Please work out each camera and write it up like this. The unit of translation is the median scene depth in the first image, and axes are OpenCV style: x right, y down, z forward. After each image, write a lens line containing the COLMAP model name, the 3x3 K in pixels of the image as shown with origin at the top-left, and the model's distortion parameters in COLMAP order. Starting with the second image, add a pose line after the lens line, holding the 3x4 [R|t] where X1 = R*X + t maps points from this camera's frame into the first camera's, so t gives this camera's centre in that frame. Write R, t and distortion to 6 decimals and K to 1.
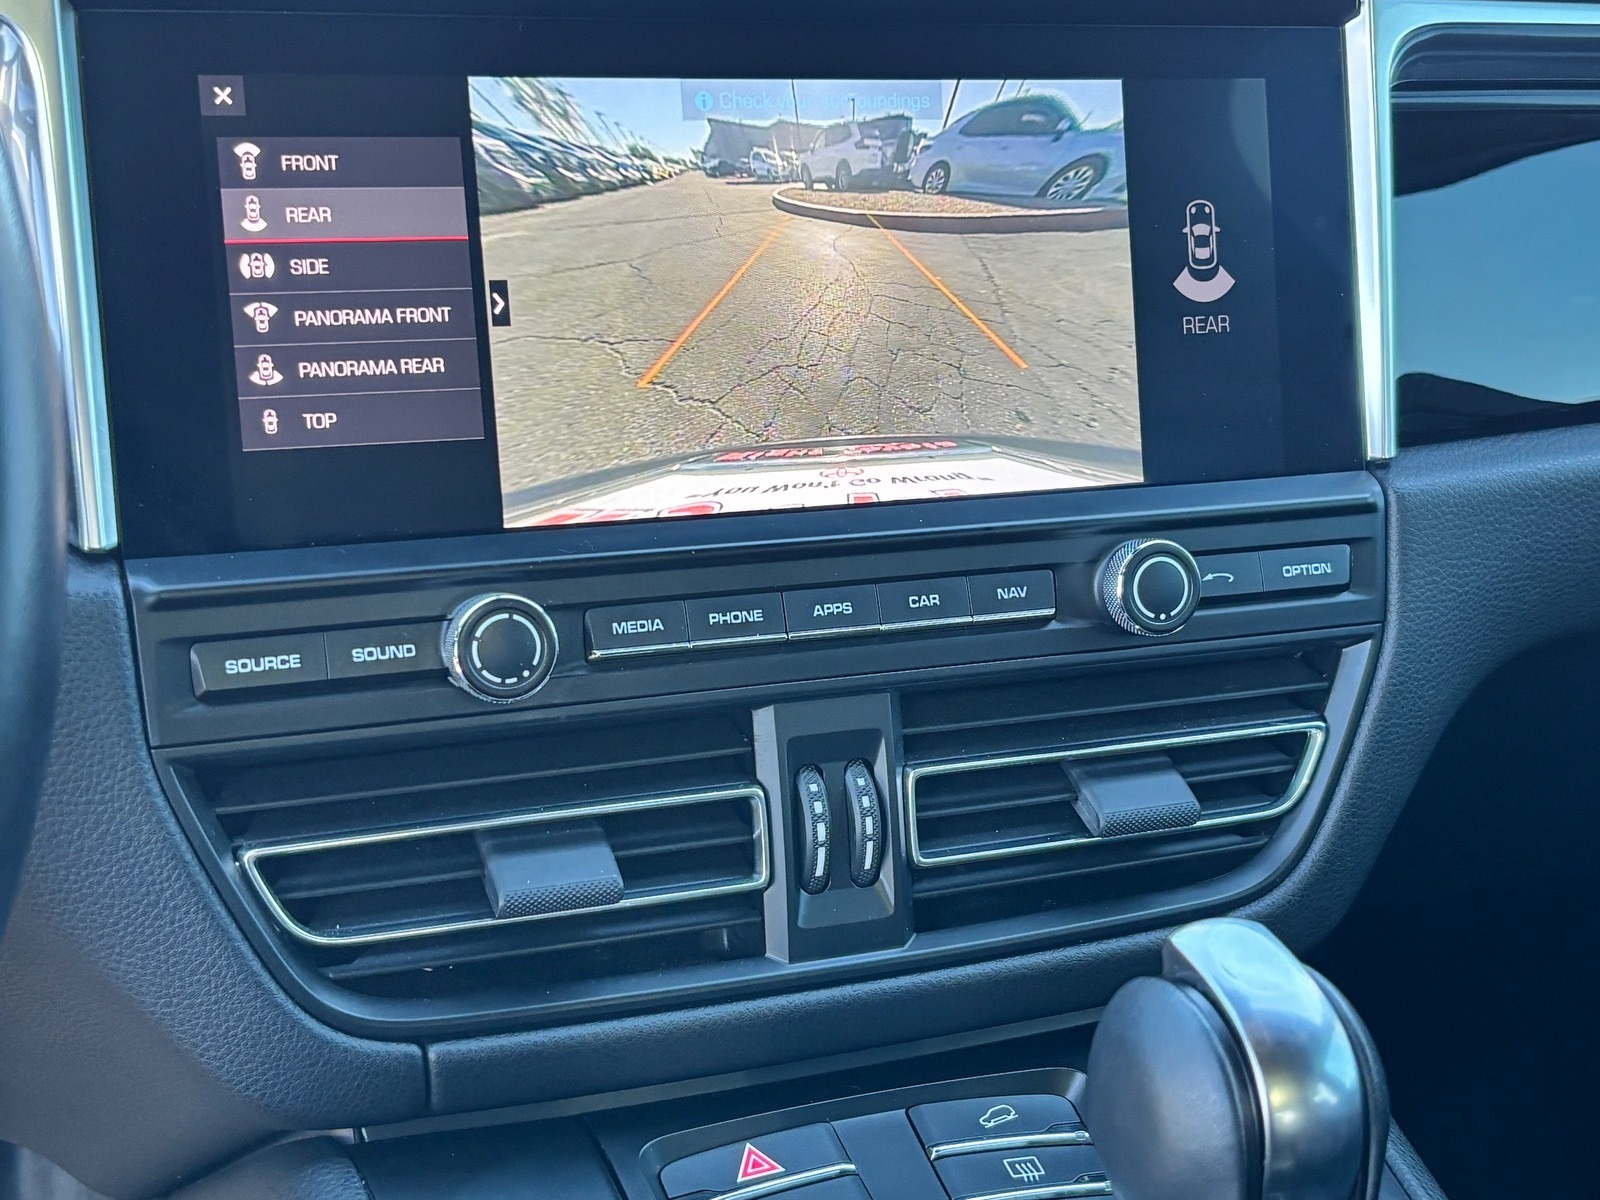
lens RADIAL K [[2334.0, 0, 807.3], [0, 2334.0, 599.5], [0, 0, 1]] dist [0.131296, 0.000000]
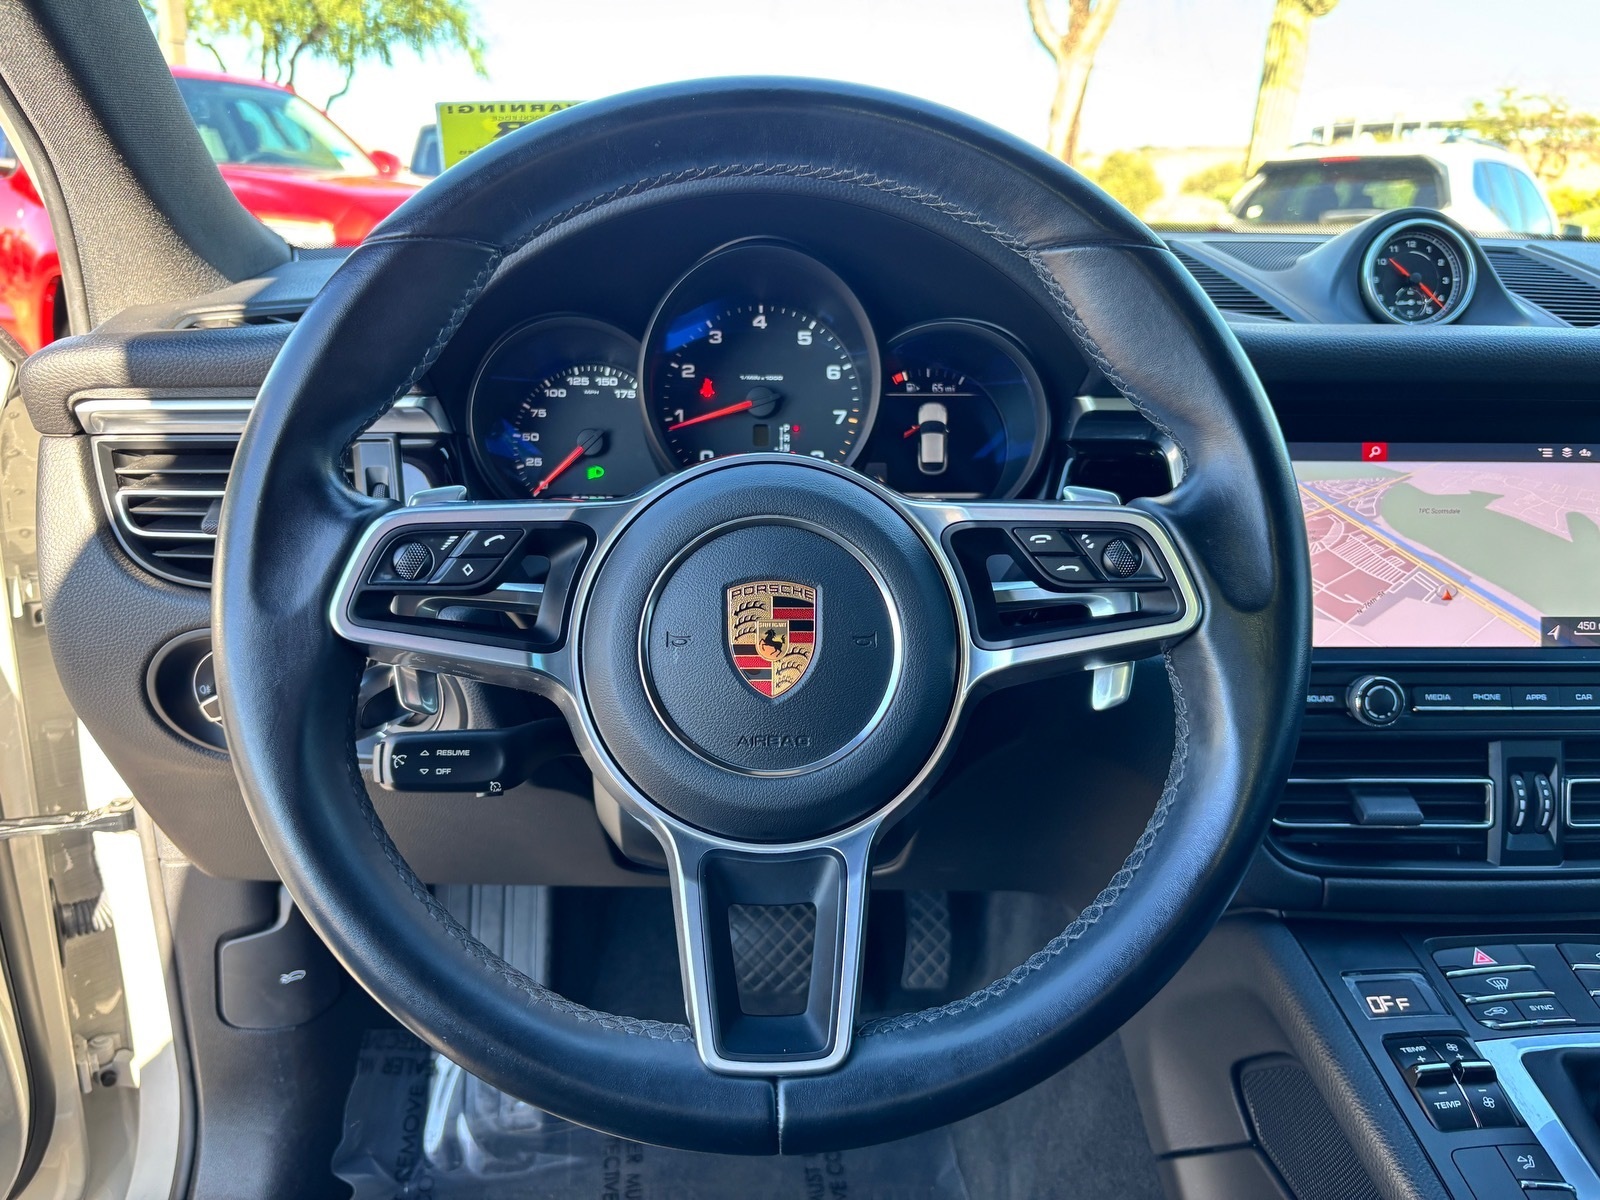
lens RADIAL K [[1224.9, 0, 790.8], [0, 1224.9, 617.5], [0, 0, 1]] dist [0.033956, -0.049695]
pose [[0.932917, 0.064469, -0.354272, -0.222913], [-0.080648, 0.996258, -0.031077, 0.020945], [0.350943, 0.057563, 0.934626, -0.254299]]
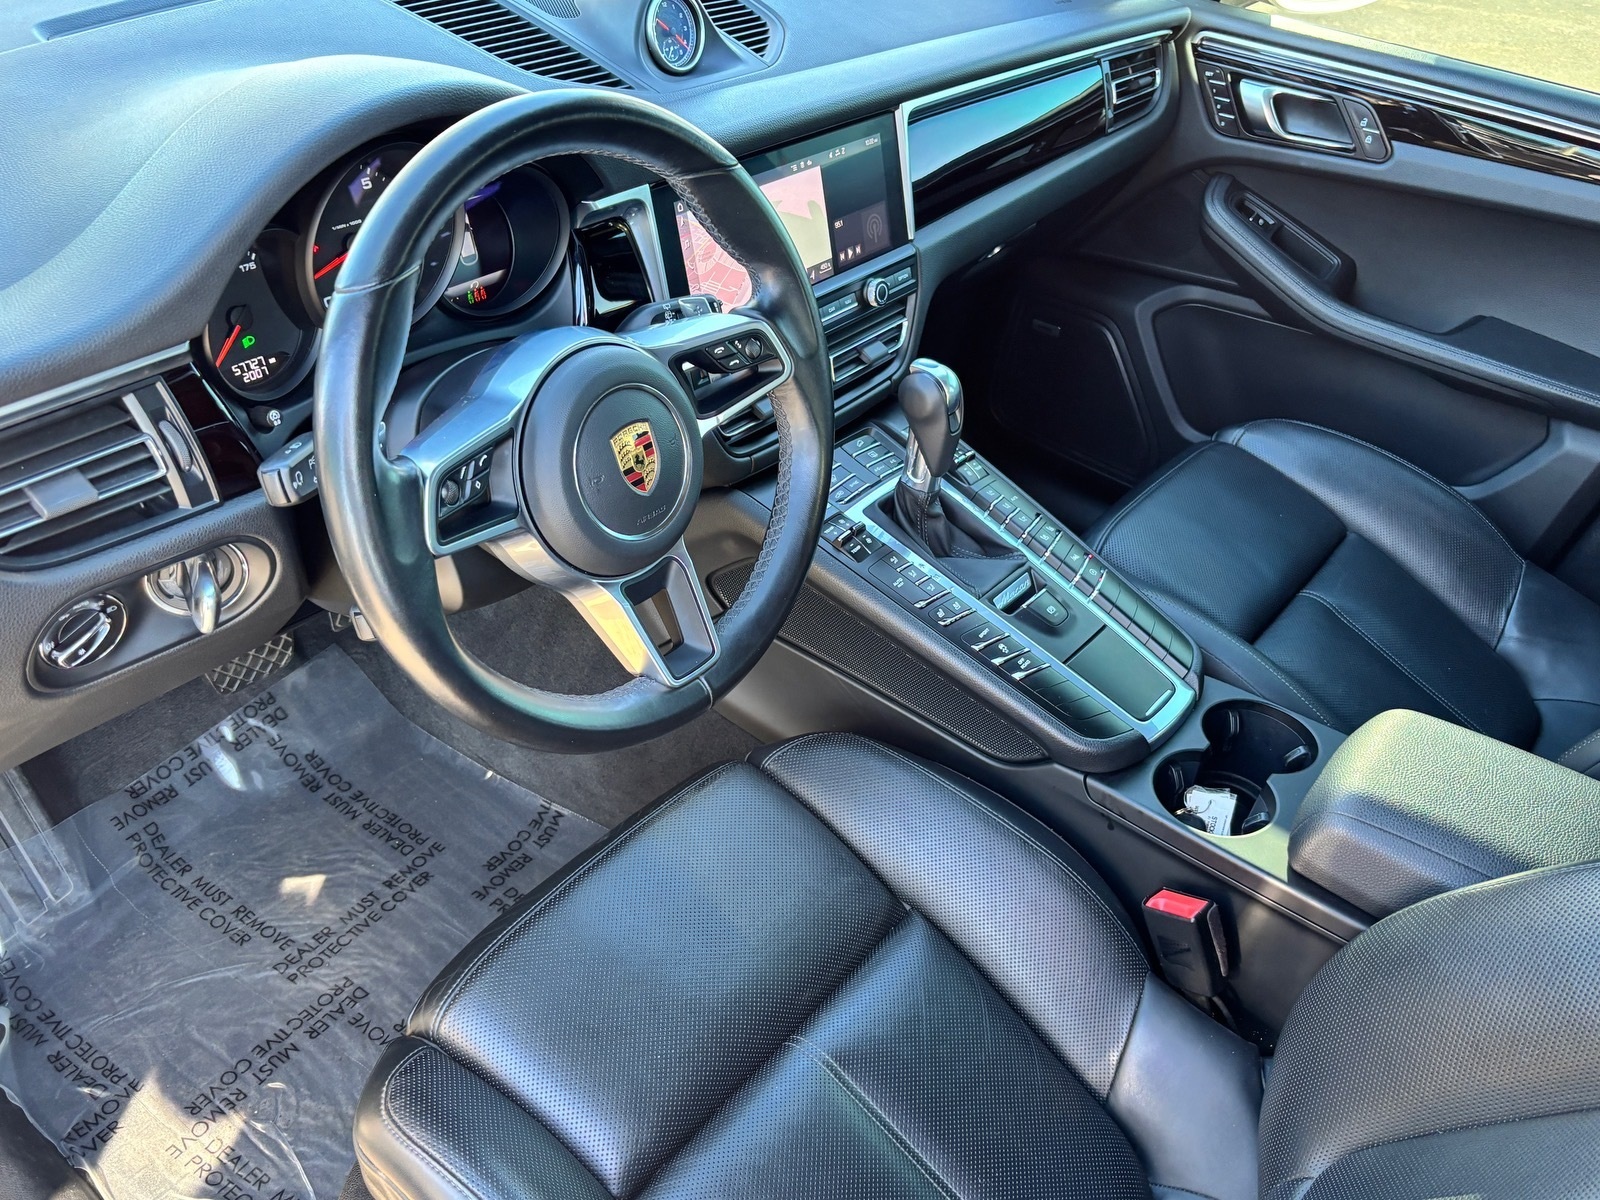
lens RADIAL K [[1366.6, 0, 803.0], [0, 1366.6, 619.3], [0, 0, 1]] dist [0.027358, -0.043921]
pose [[0.874396, -0.269378, 0.403568, -0.988514], [0.111865, 0.921246, 0.372549, -0.356869], [-0.472142, -0.280610, 0.835667, -0.894964]]
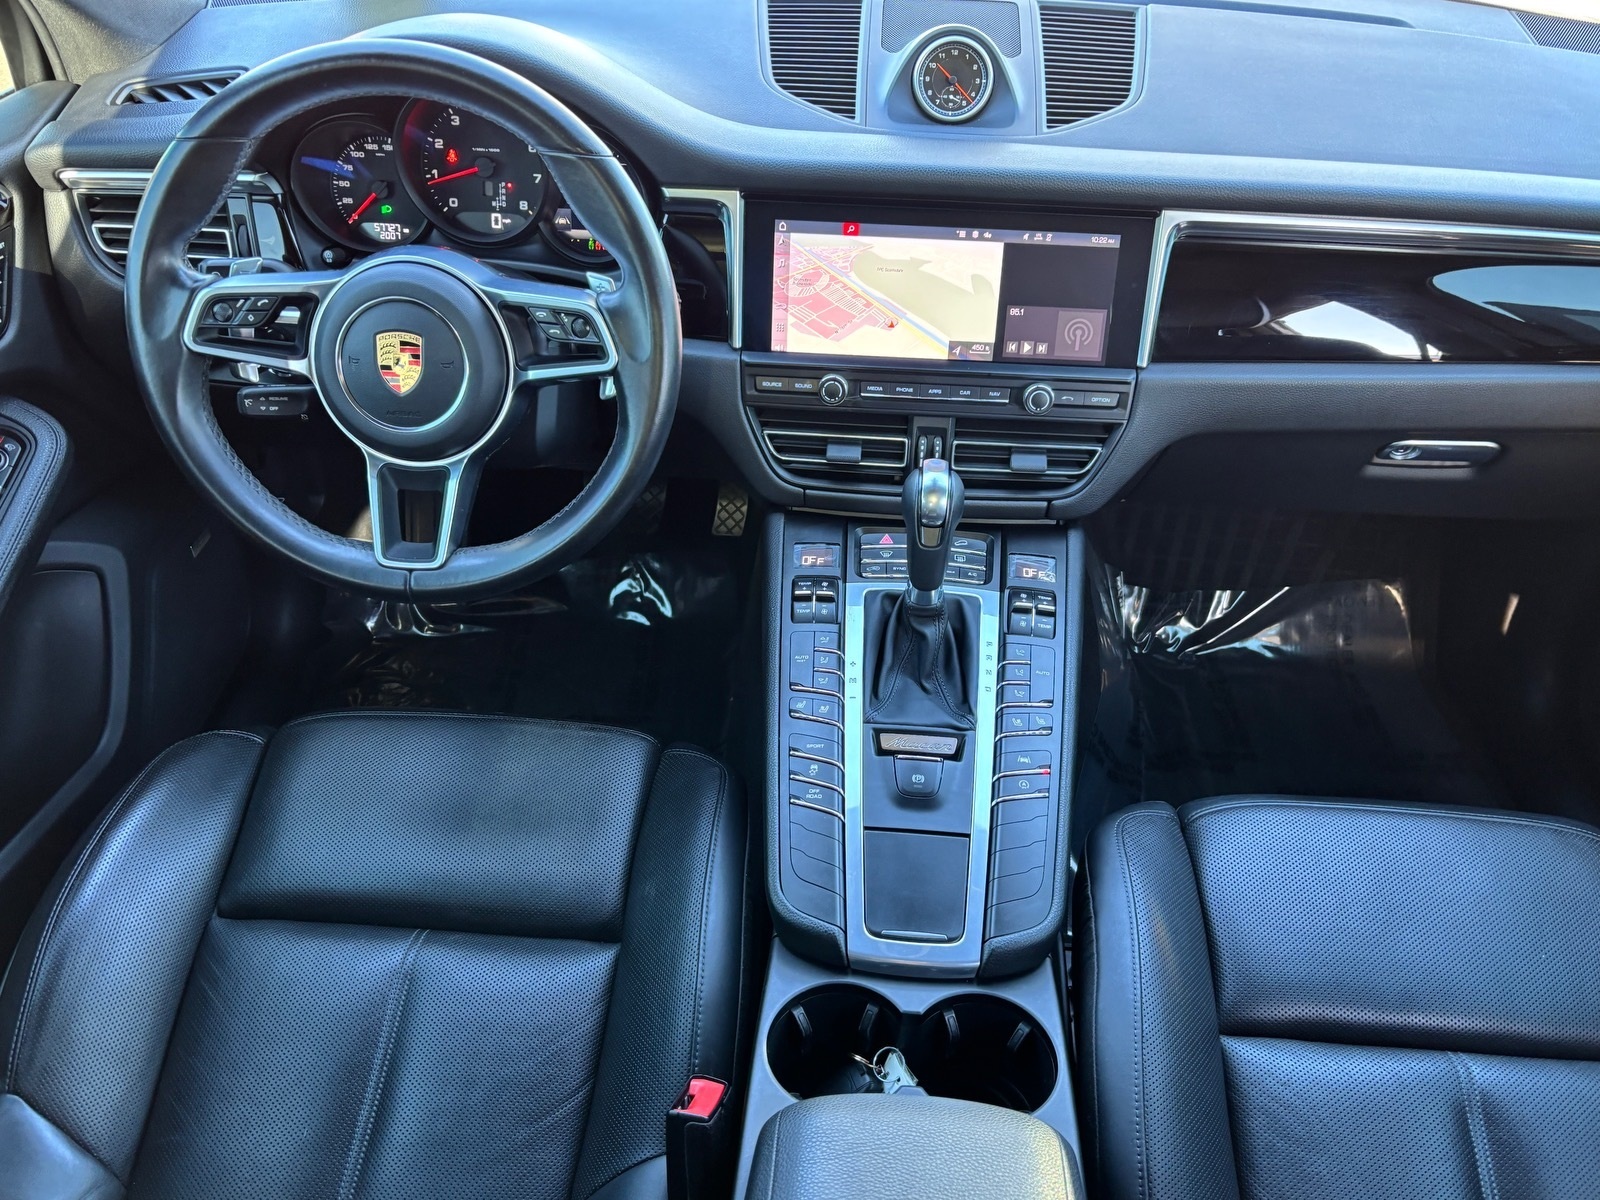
lens RADIAL K [[1280.8, 0, 809.9], [0, 1280.8, 618.1], [0, 0, 1]] dist [0.027656, -0.025325]
pose [[0.890827, 0.250755, -0.378878, 0.642429], [-0.121452, 0.934985, 0.333247, -0.288579], [0.437808, -0.250850, 0.863364, -0.784280]]
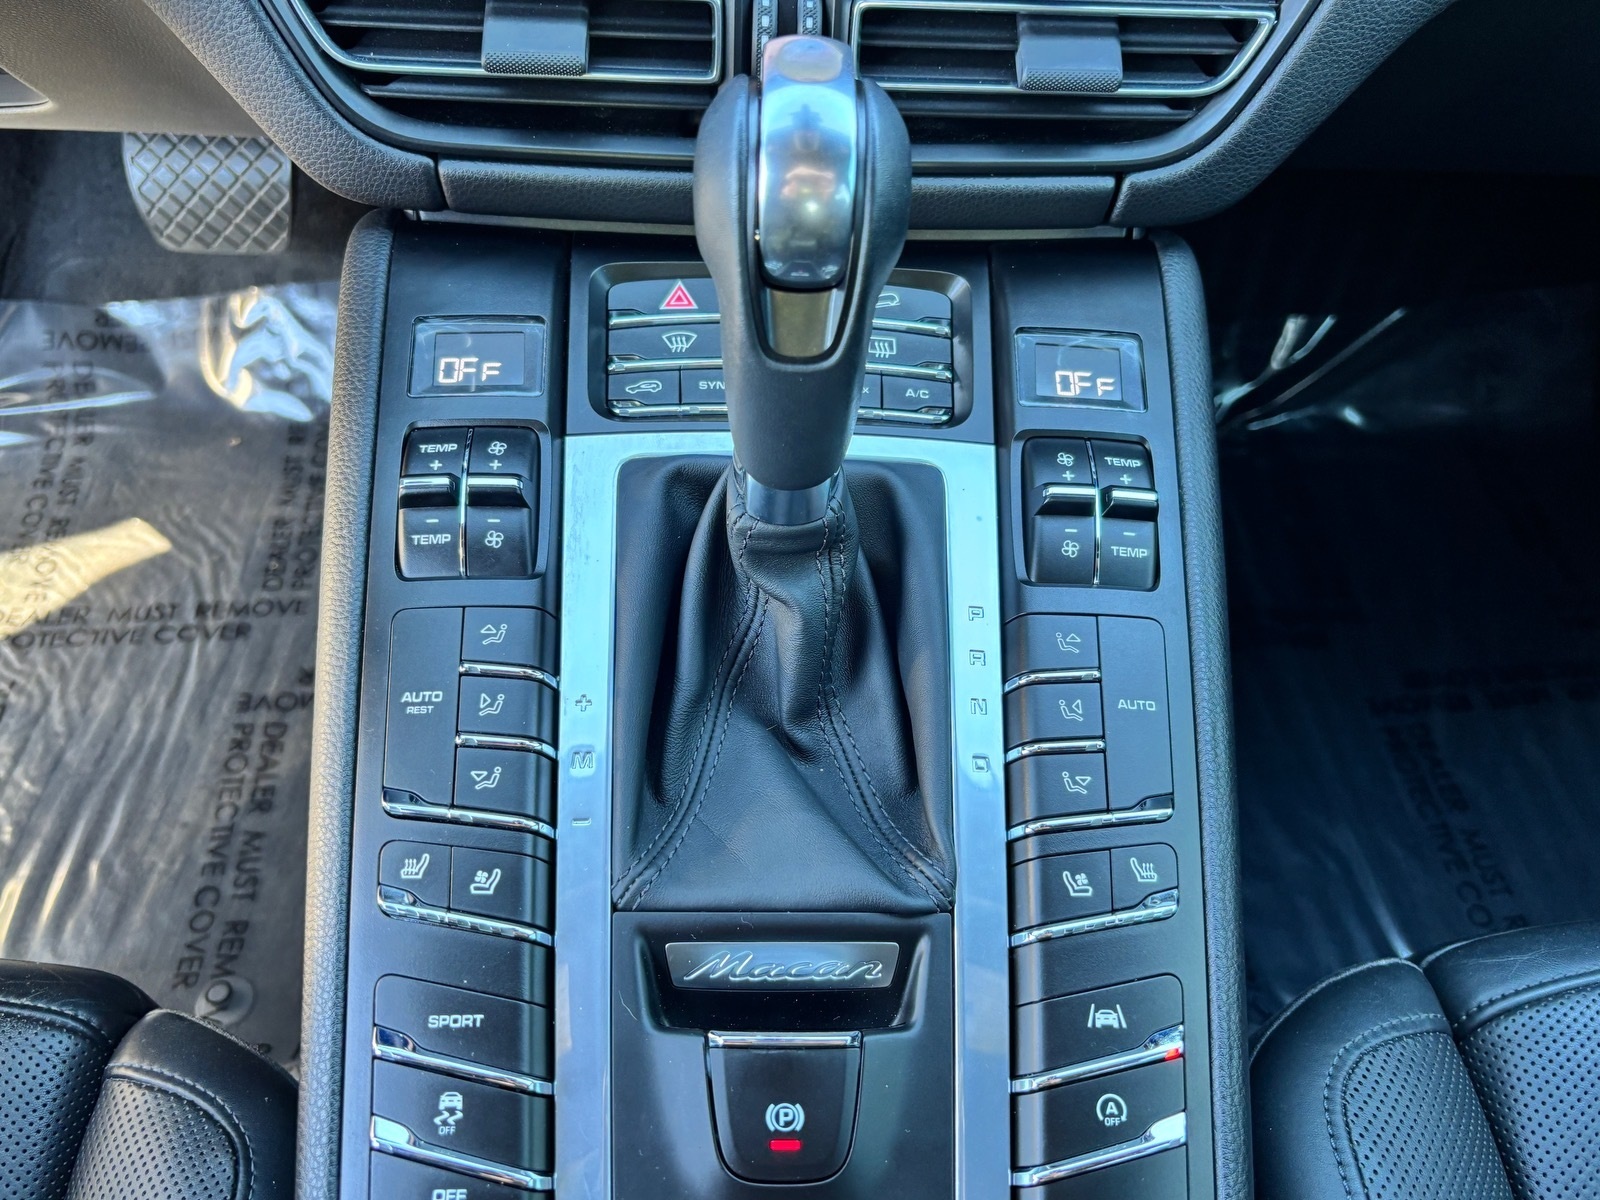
lens RADIAL K [[1302.1, 0, 785.6], [0, 1302.1, 598.6], [0, 0, 1]] dist [0.000045, -0.001212]
pose [[0.929579, 0.278811, -0.241136, 0.254718], [-0.115654, 0.841718, 0.527385, -0.012752], [0.350010, -0.462357, 0.814689, 0.335796]]
